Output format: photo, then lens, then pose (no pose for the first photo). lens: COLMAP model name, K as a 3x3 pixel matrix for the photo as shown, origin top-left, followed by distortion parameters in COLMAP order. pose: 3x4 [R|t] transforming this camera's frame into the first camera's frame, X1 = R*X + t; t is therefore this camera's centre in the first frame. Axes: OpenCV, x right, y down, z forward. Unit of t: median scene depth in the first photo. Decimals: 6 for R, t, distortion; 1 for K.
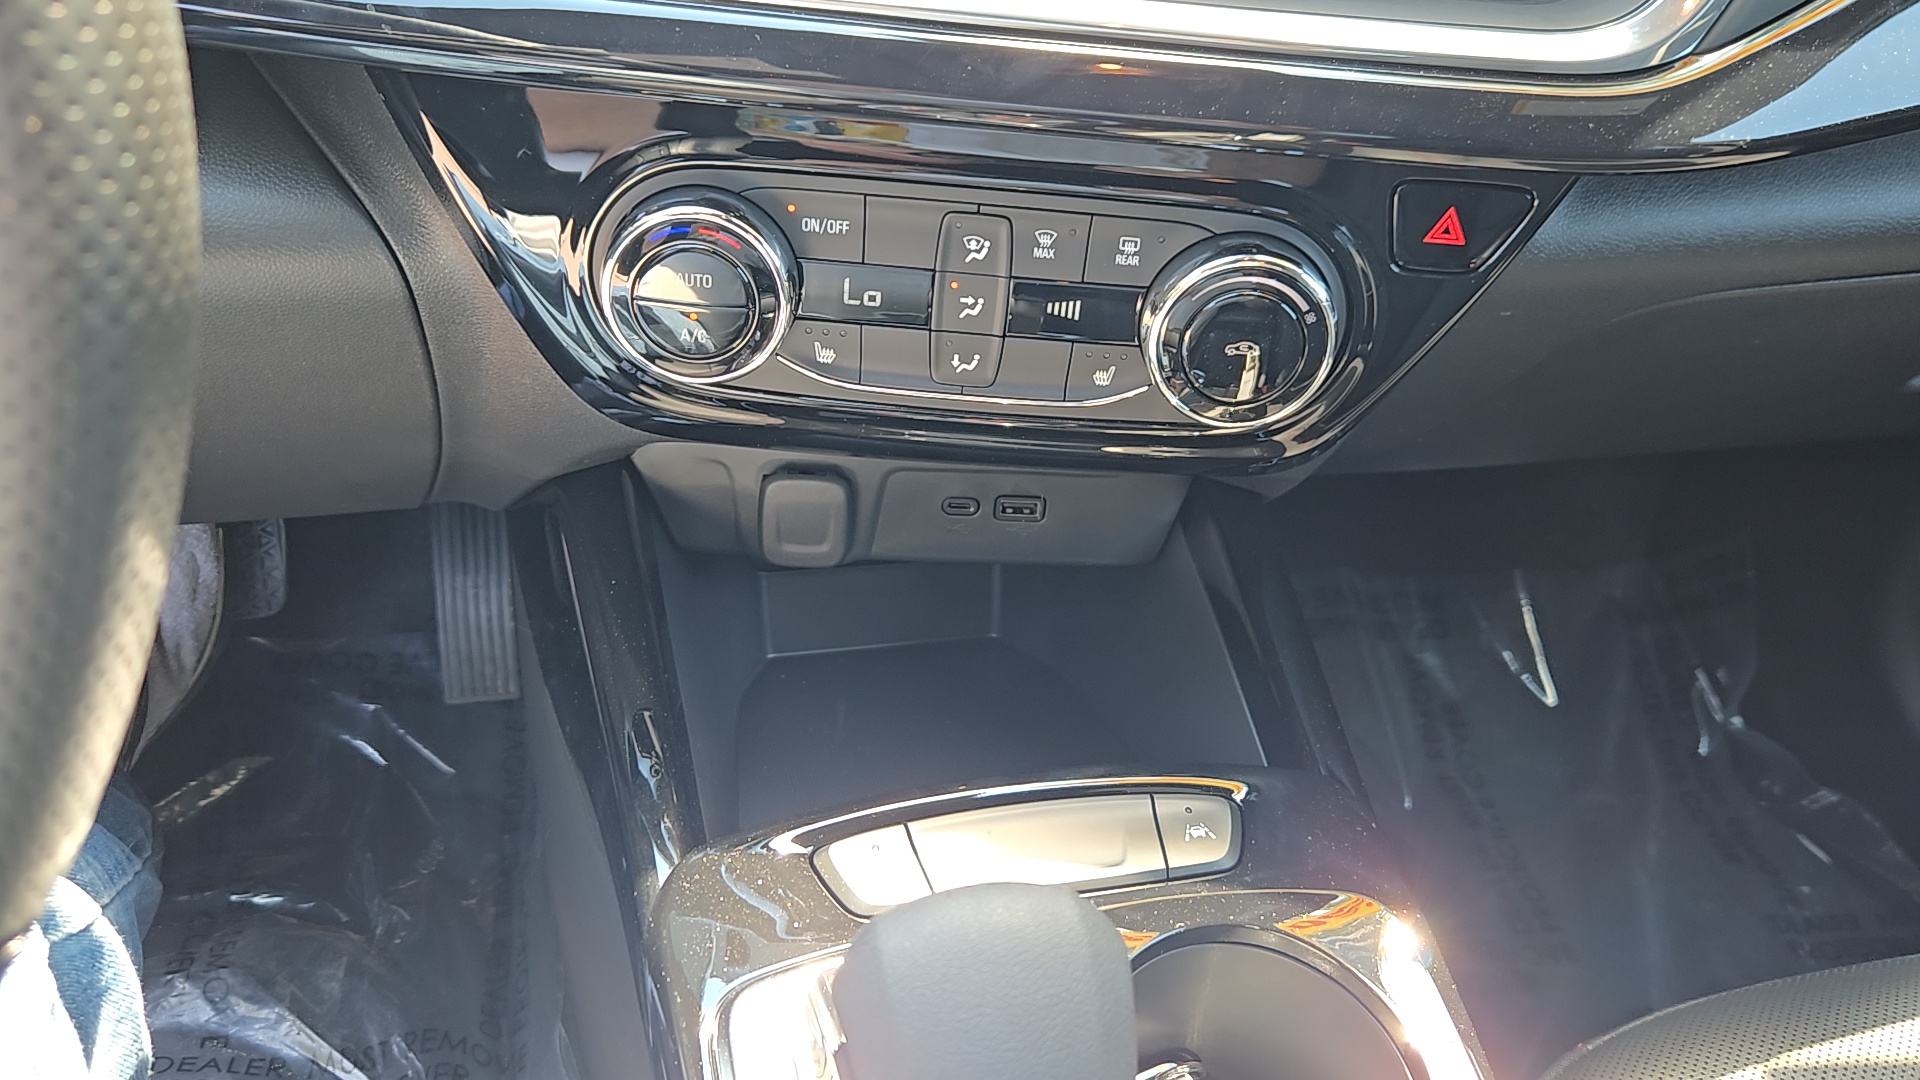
lens RADIAL K [[1613.5, 0, 953.0], [0, 1613.5, 535.7], [0, 0, 1]] dist [-0.000341, 0.002485]
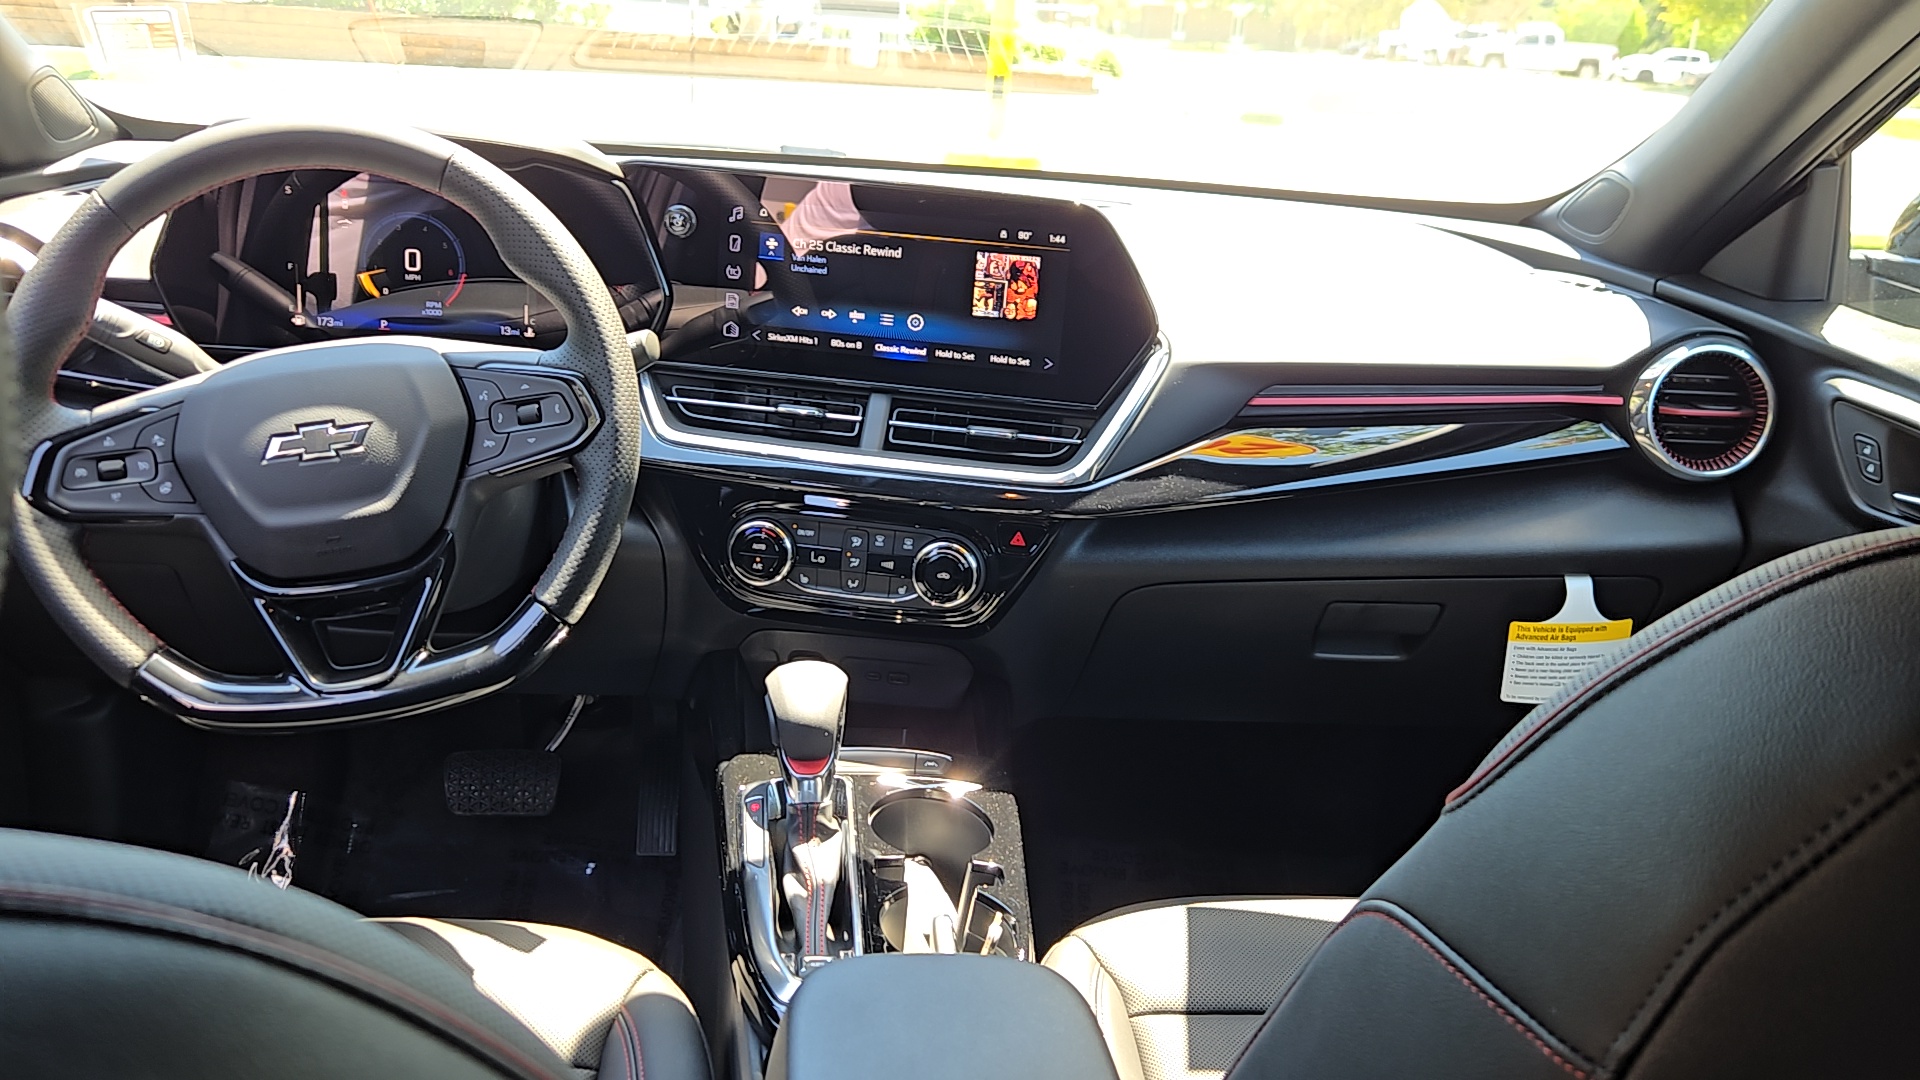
lens RADIAL K [[1600.3, 0, 960.0], [0, 1600.3, 540.0], [0, 0, 1]] dist [0.007047, 0.001467]
pose [[0.993668, 0.026845, -0.109098, 0.501930], [-0.063279, 0.936095, -0.346008, 0.785341], [0.092837, 0.350721, 0.931867, -1.628780]]
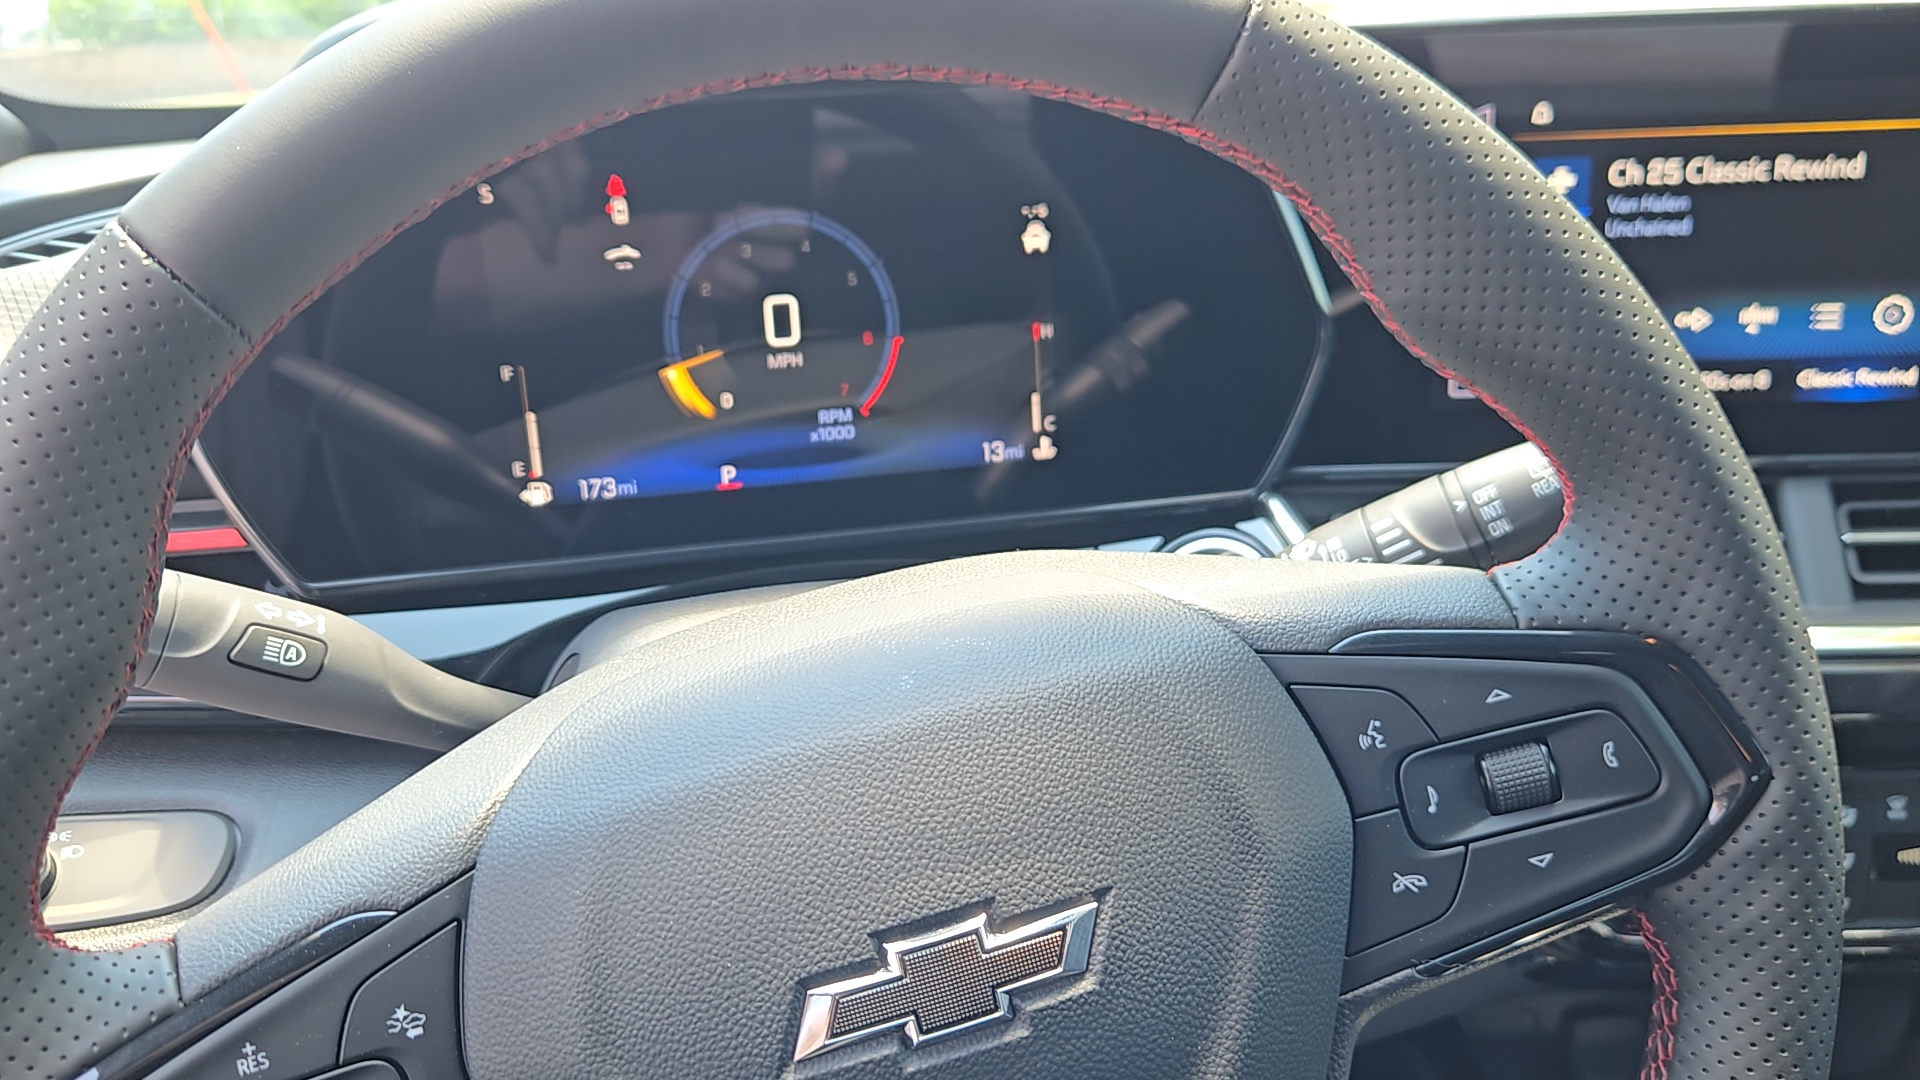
lens RADIAL K [[1643.0, 0, 955.1], [0, 1643.0, 531.7], [0, 0, 1]] dist [-0.009692, -0.009930]
pose [[0.992128, -0.105711, -0.067133, -0.572485], [0.077686, 0.940031, -0.332125, -0.010117], [0.098216, 0.324296, 0.940843, -0.381904]]
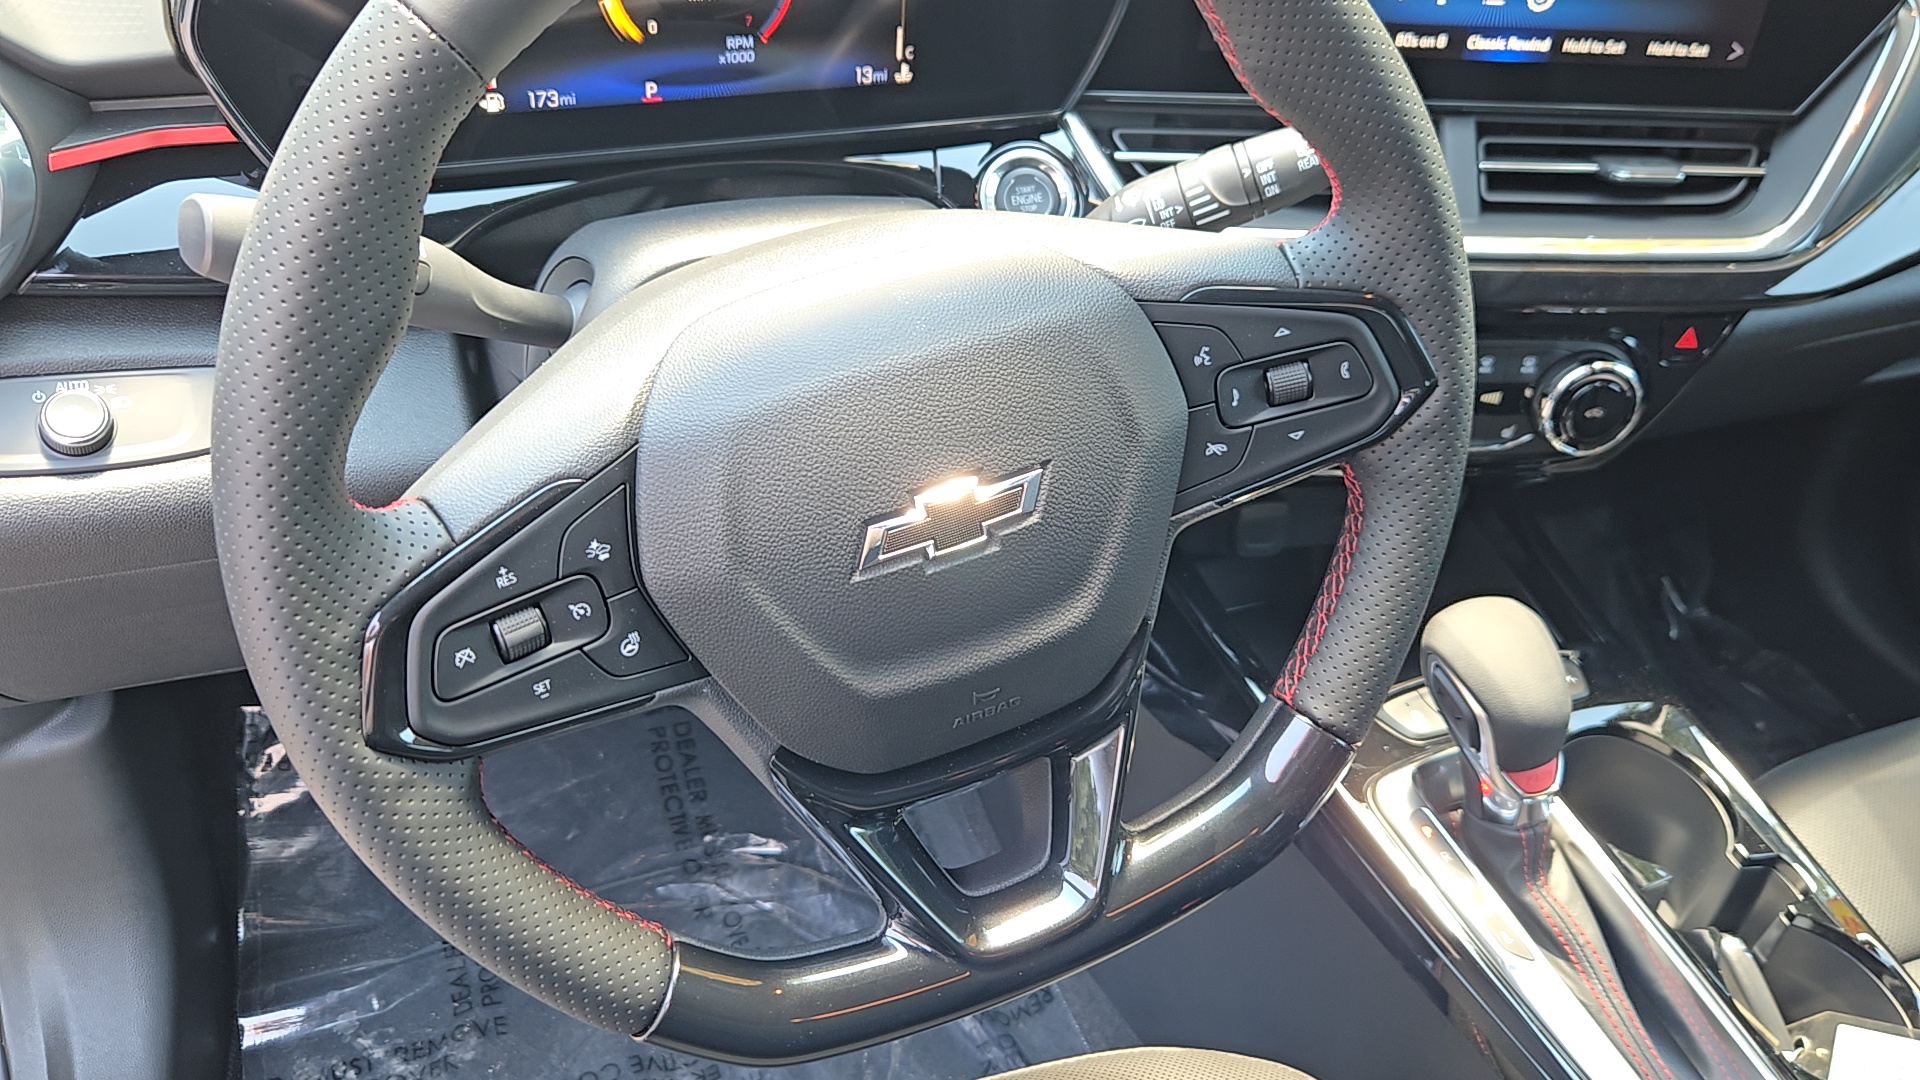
lens RADIAL K [[1624.5, 0, 955.5], [0, 1624.5, 530.9], [0, 0, 1]] dist [-0.000189, -0.007358]
pose [[0.987125, -0.096754, 0.127370, -0.778390], [0.096770, 0.995288, 0.006075, -0.060368], [-0.127357, 0.006329, 0.991837, -0.746564]]
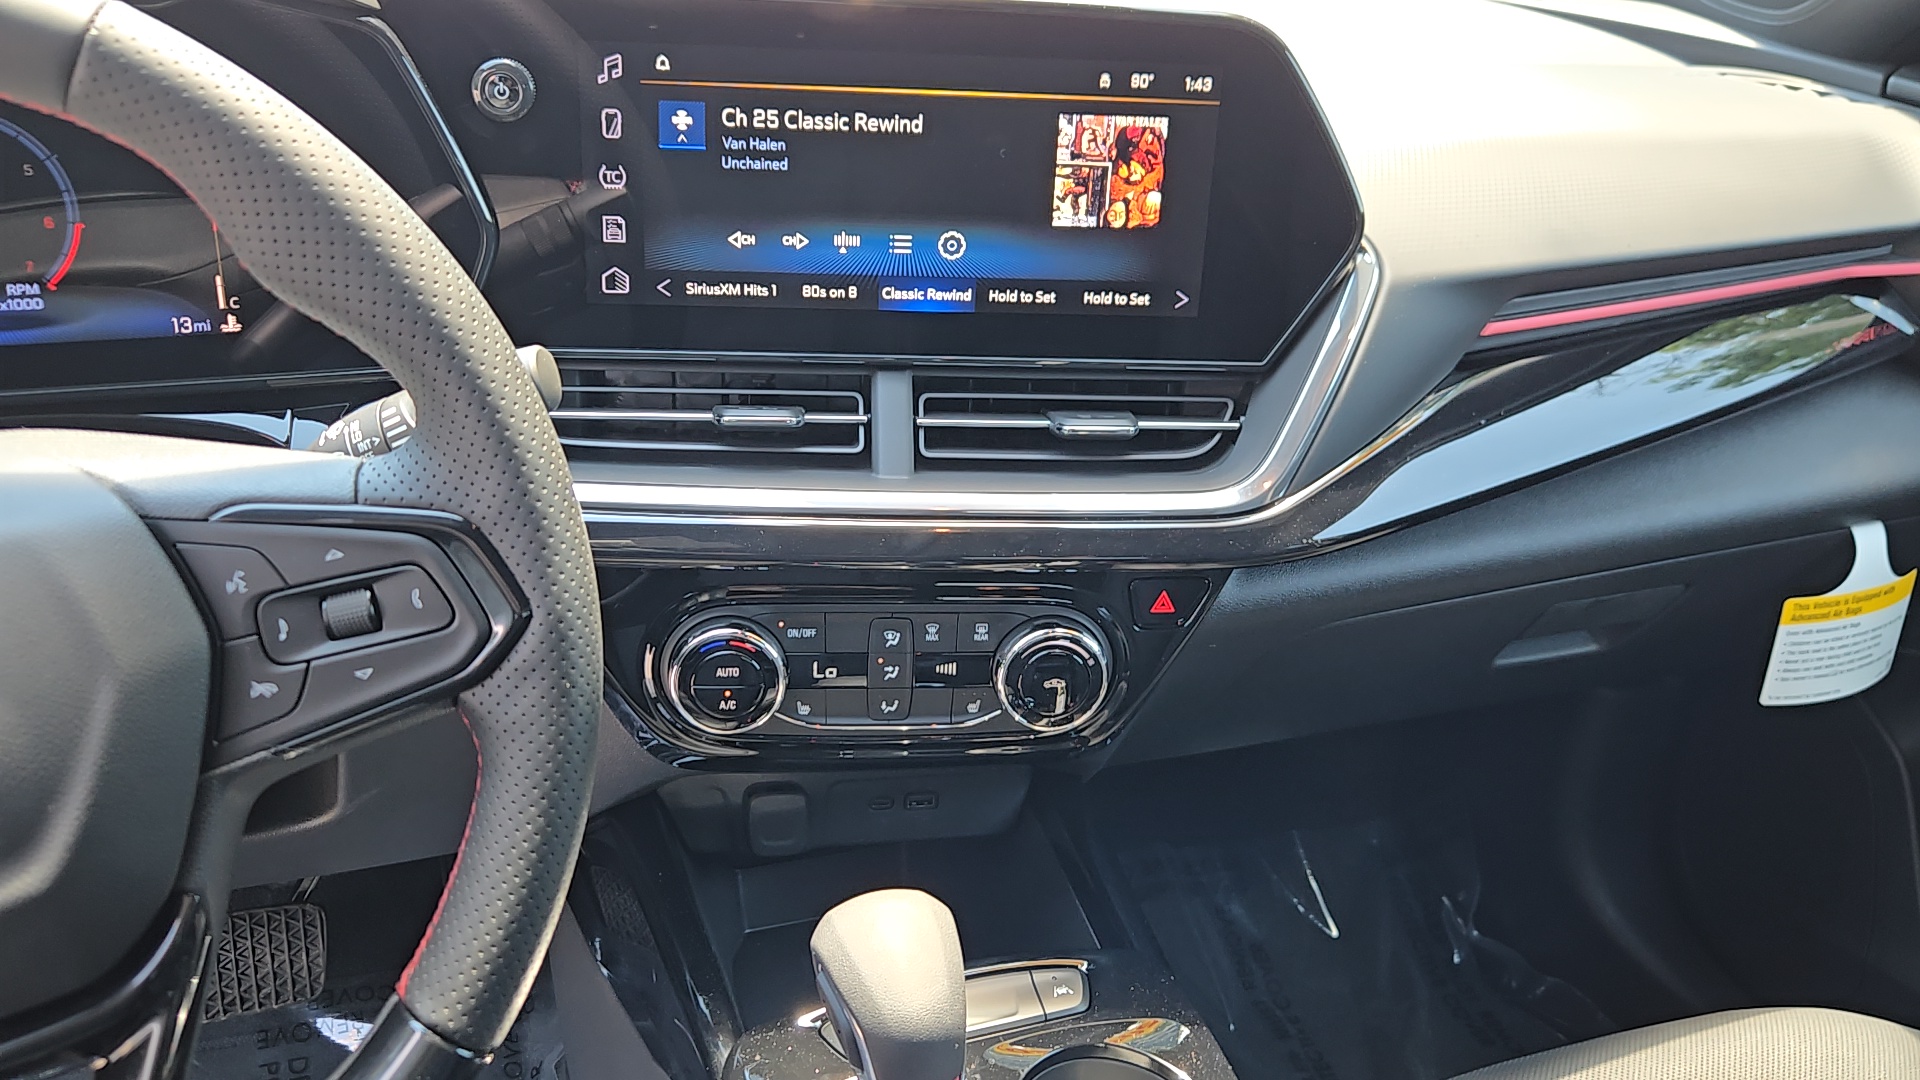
lens RADIAL K [[1613.5, 0, 953.0], [0, 1613.5, 535.7], [0, 0, 1]] dist [-0.000341, 0.002485]
pose [[0.990370, -0.079115, 0.113617, -0.102884], [0.100983, 0.974190, -0.201884, 0.062689], [-0.094713, 0.211413, 0.972797, -0.651373]]
